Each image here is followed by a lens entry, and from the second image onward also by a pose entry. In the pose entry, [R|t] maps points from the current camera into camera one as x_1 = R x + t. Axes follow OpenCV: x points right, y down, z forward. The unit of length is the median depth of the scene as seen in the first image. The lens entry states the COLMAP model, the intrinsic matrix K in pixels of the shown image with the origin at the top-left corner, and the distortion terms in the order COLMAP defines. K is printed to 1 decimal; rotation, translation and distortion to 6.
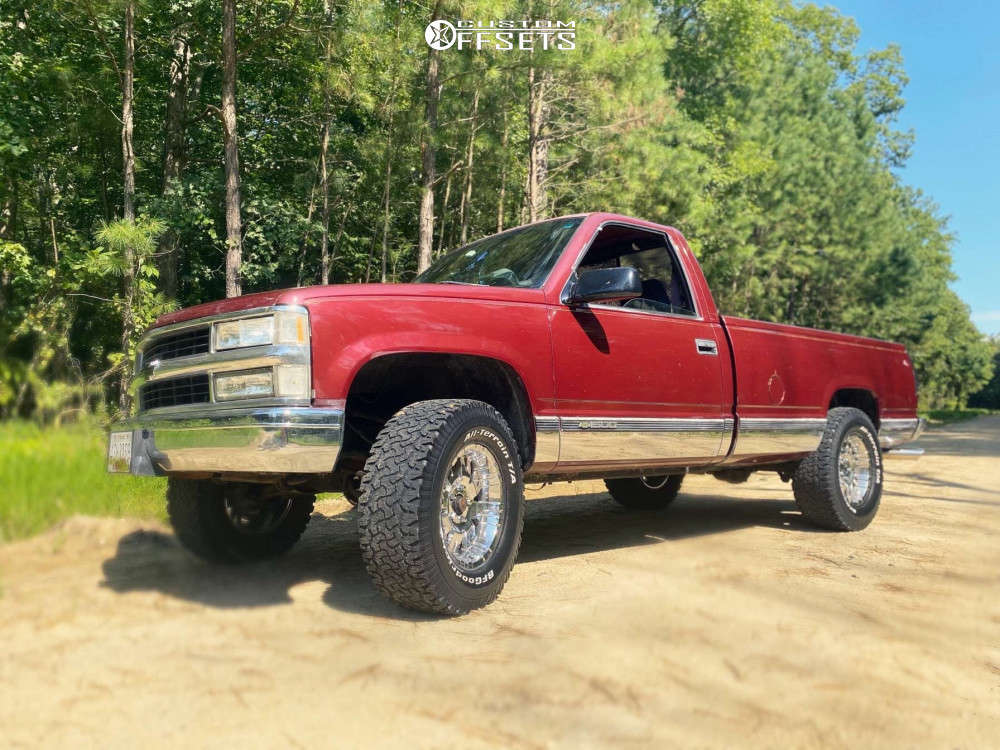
lens RADIAL K [[727.6, 0, 500.0], [0, 727.6, 375.0], [0, 0, 1]] dist [0.073419, -0.102708]
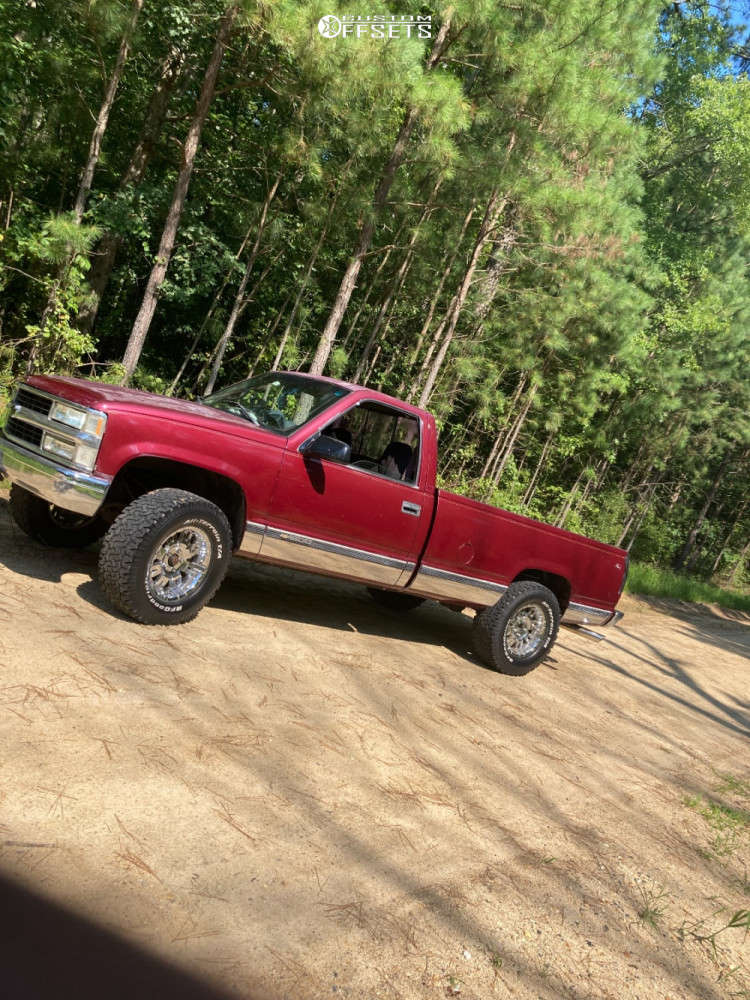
lens RADIAL K [[770.7, 0, 375.0], [0, 770.7, 500.0], [0, 0, 1]] dist [0.074893, -0.096596]
pose [[0.943970, 0.327457, -0.041150, 0.112656], [-0.321579, 0.940652, 0.108445, -0.077688], [0.074219, -0.089136, 0.993250, -0.178103]]
